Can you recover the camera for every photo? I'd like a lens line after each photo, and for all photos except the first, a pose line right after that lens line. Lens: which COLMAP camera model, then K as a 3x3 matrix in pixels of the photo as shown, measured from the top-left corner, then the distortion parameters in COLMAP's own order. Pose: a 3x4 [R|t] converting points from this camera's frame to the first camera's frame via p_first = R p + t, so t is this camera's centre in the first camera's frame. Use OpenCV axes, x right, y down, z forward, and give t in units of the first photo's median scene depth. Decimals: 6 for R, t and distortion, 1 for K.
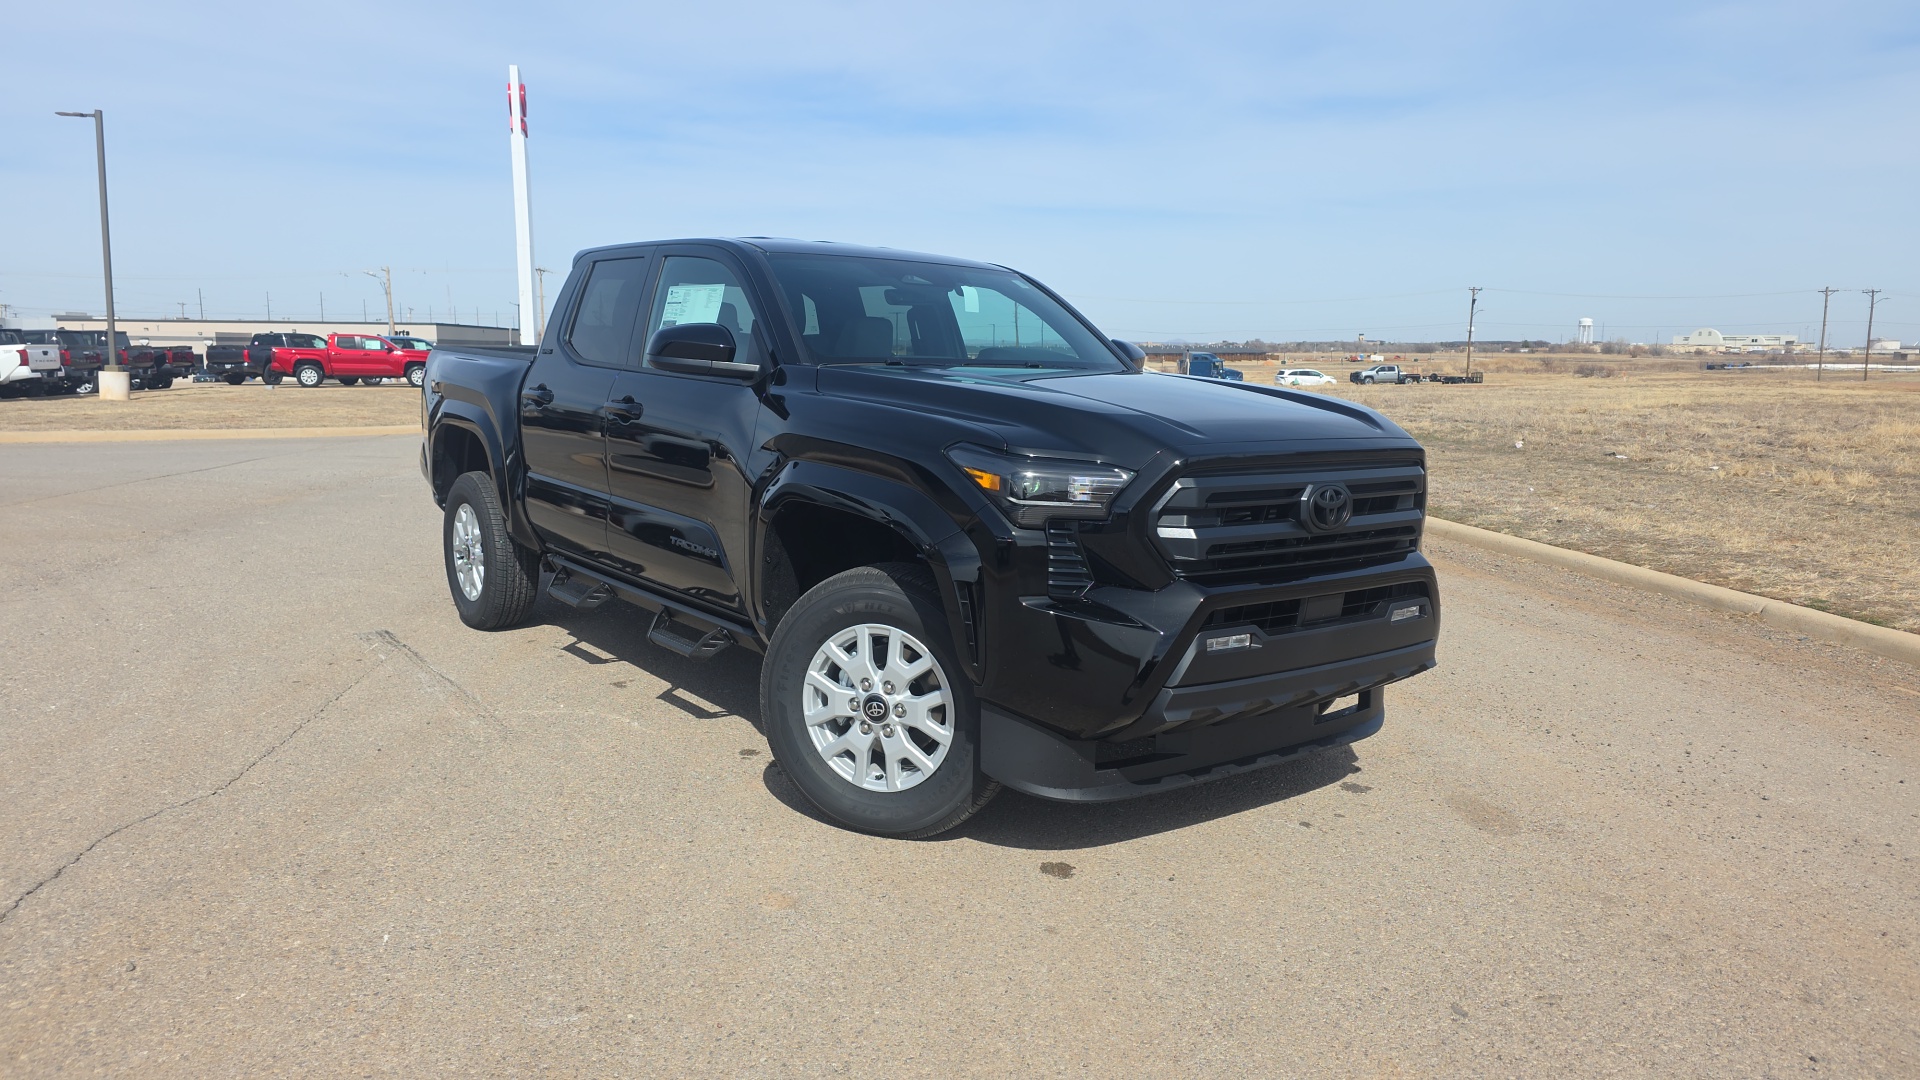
lens RADIAL K [[1294.9, 0, 960.0], [0, 1294.9, 540.0], [0, 0, 1]] dist [0.061094, -0.066373]
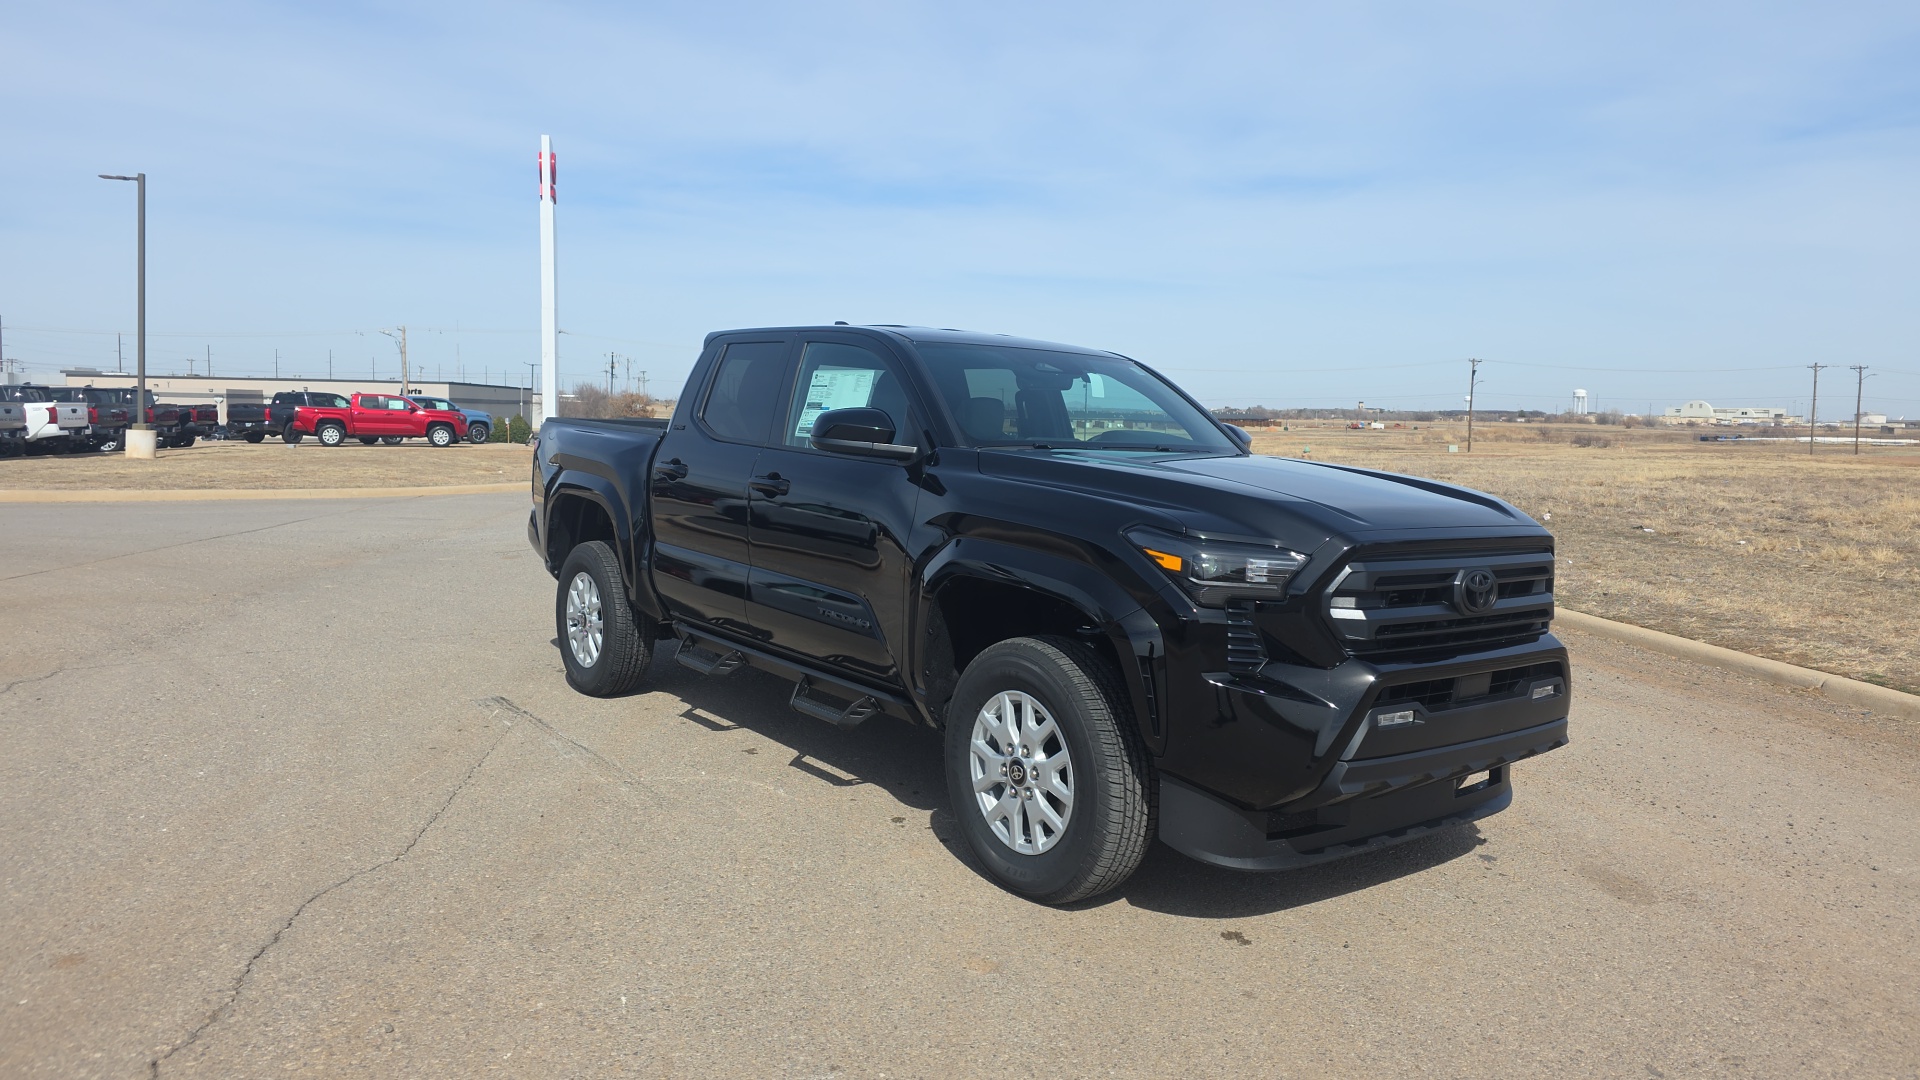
lens RADIAL K [[1296.9, 0, 999.1], [0, 1296.9, 501.3], [0, 0, 1]] dist [0.059108, -0.062042]
pose [[0.999682, 0.009311, 0.023444, -0.080114], [-0.007460, 0.996938, -0.077844, -0.006505], [-0.024097, 0.077644, 0.996690, -0.038142]]
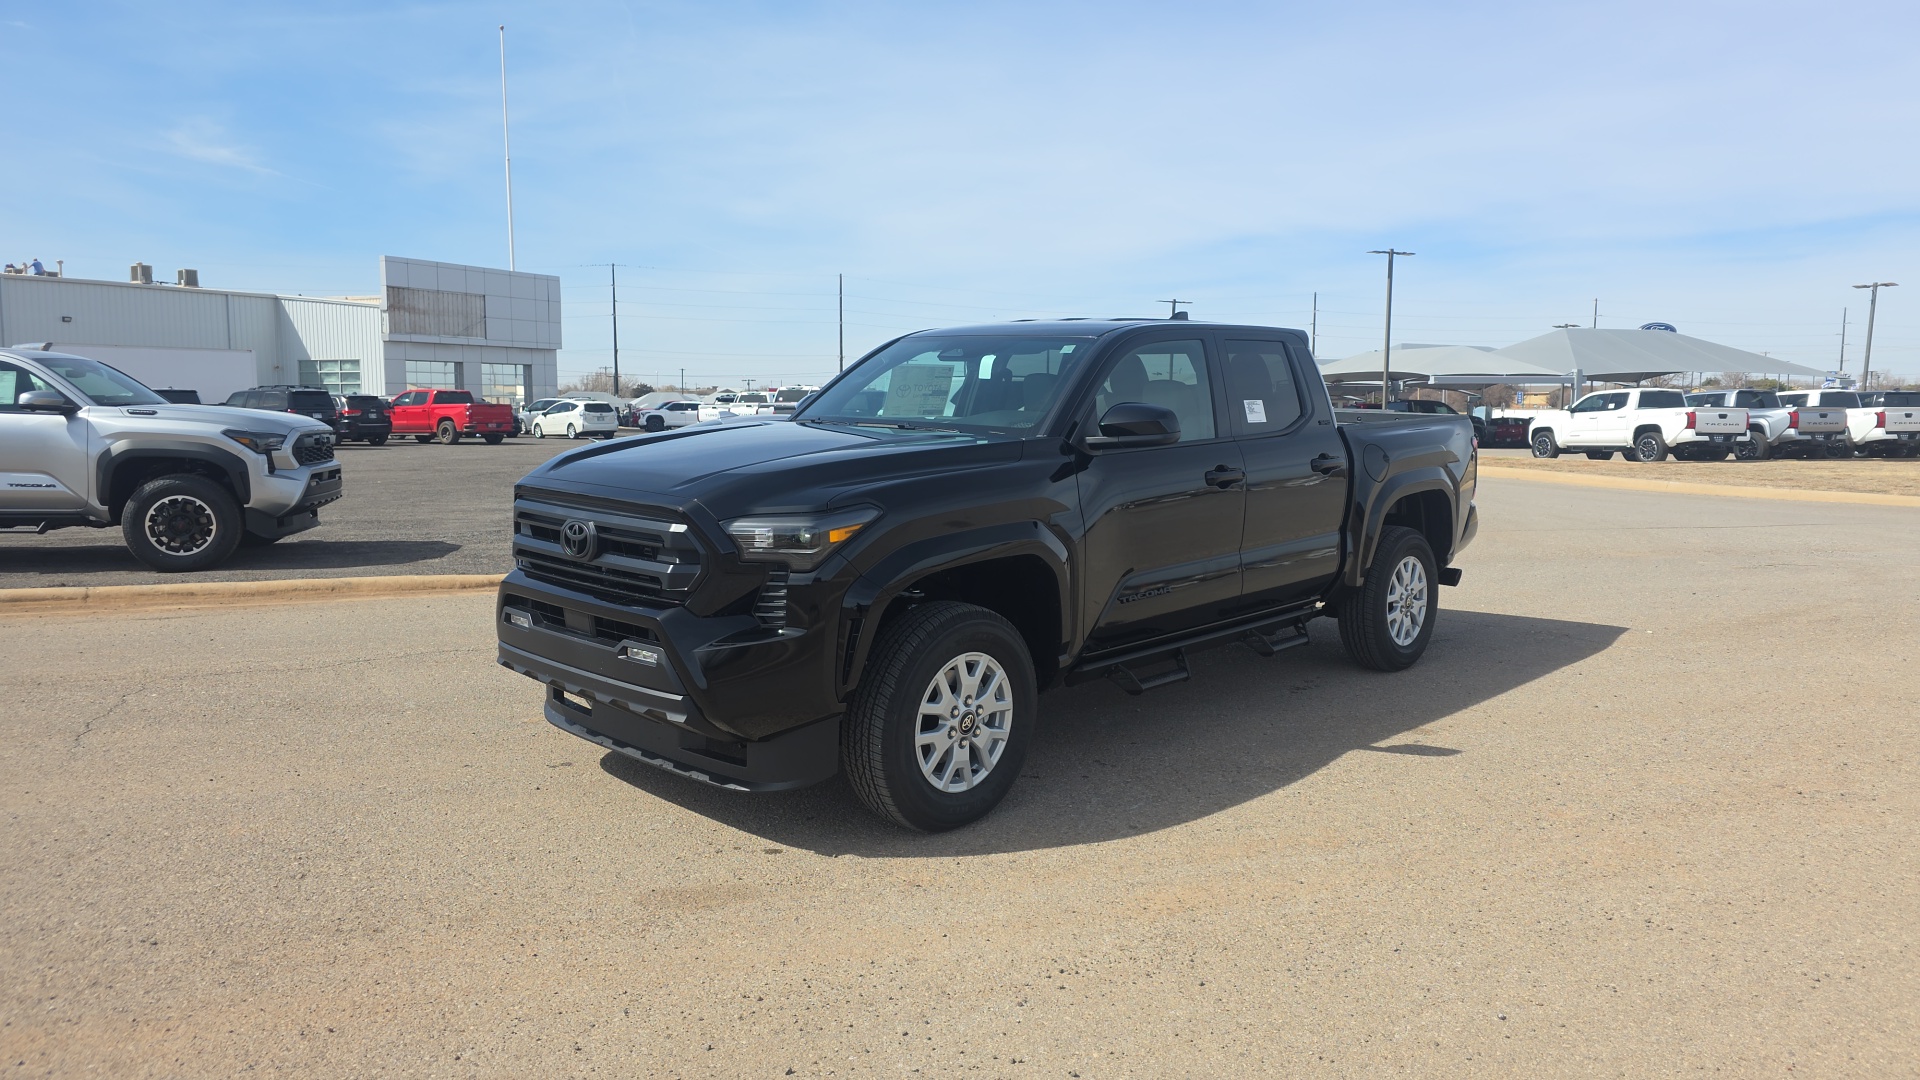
lens RADIAL K [[1294.9, 0, 960.0], [0, 1294.9, 540.0], [0, 0, 1]] dist [0.061094, -0.066373]
pose [[0.149269, 0.095245, -0.984199, 0.915780], [-0.141222, 0.987200, 0.074117, -0.098293], [0.978660, 0.127927, 0.160809, 0.684137]]
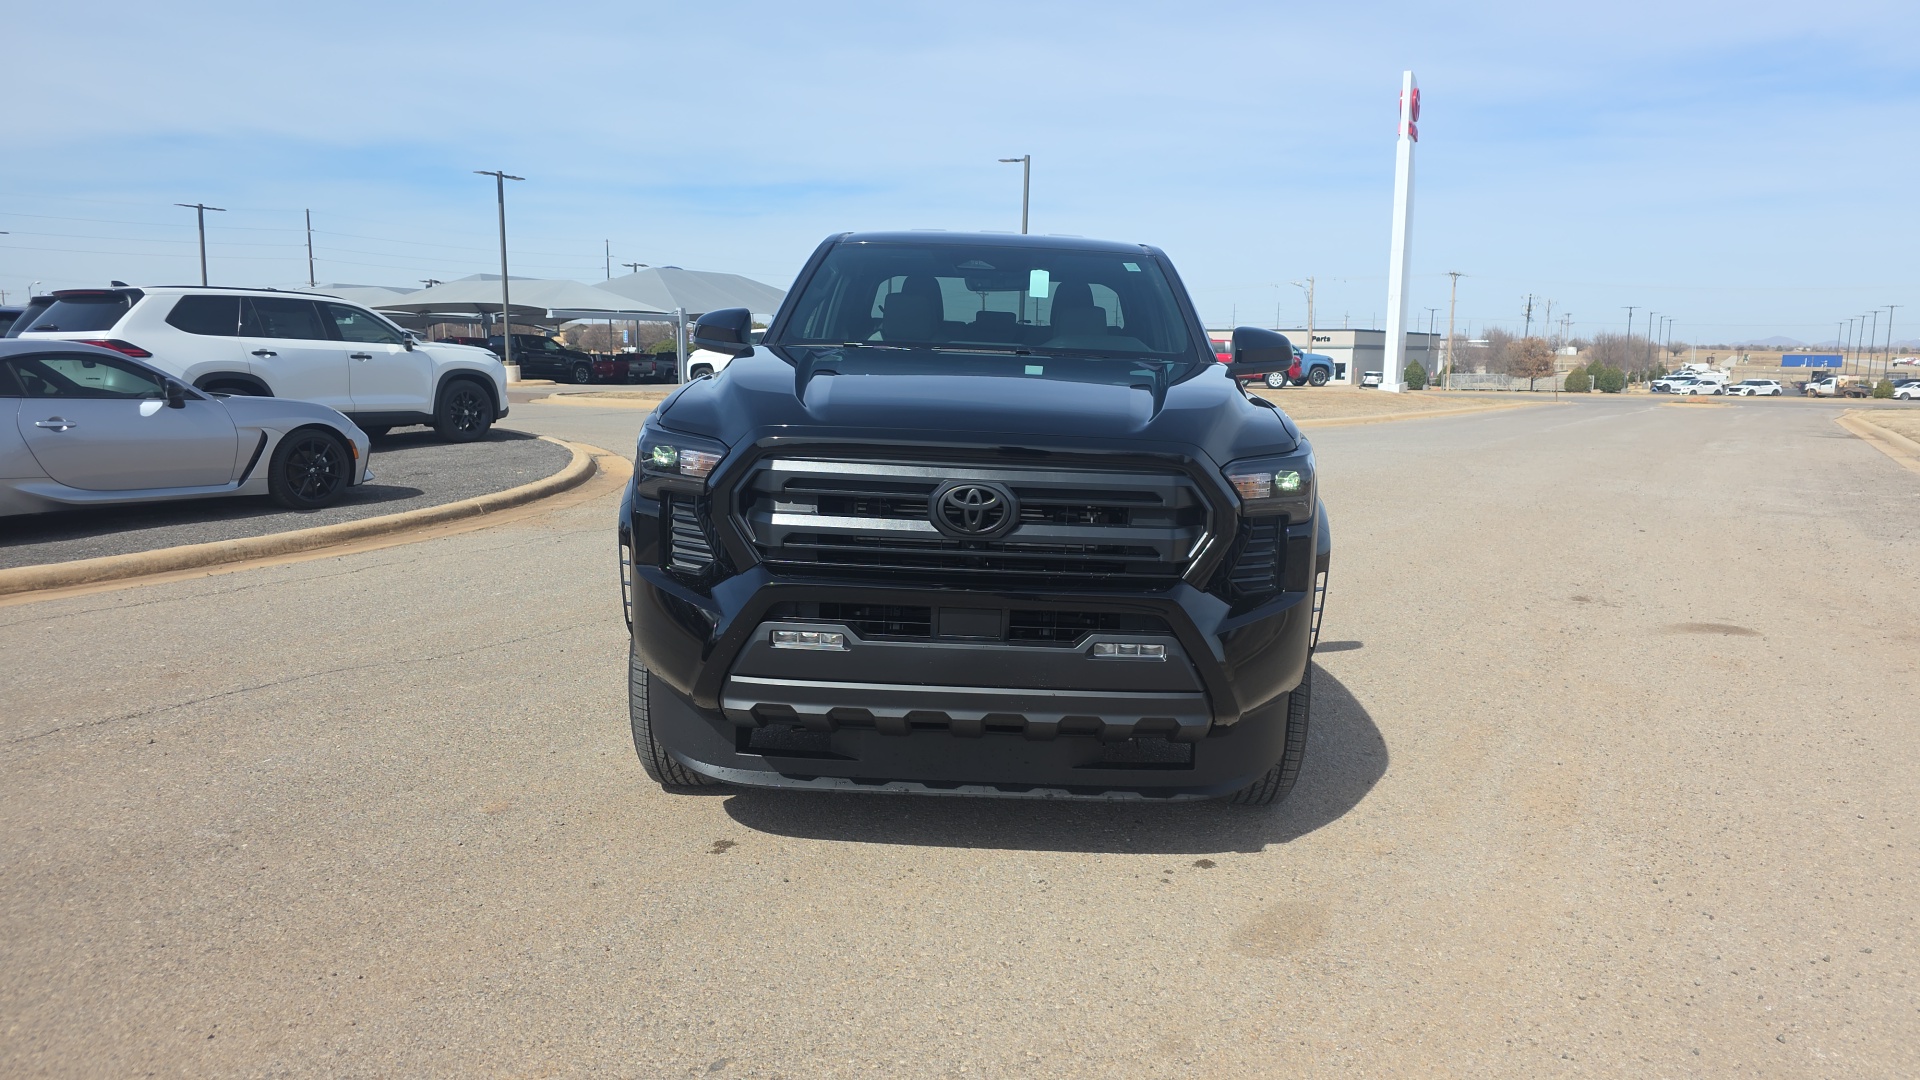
lens RADIAL K [[1309.6, 0, 1012.1], [0, 1309.6, 539.7], [0, 0, 1]] dist [0.052177, -0.040749]
pose [[0.790289, 0.091634, -0.605844, 0.497970], [-0.095510, 0.995091, 0.025921, -0.017361], [0.605245, 0.037379, 0.795161, 0.186687]]
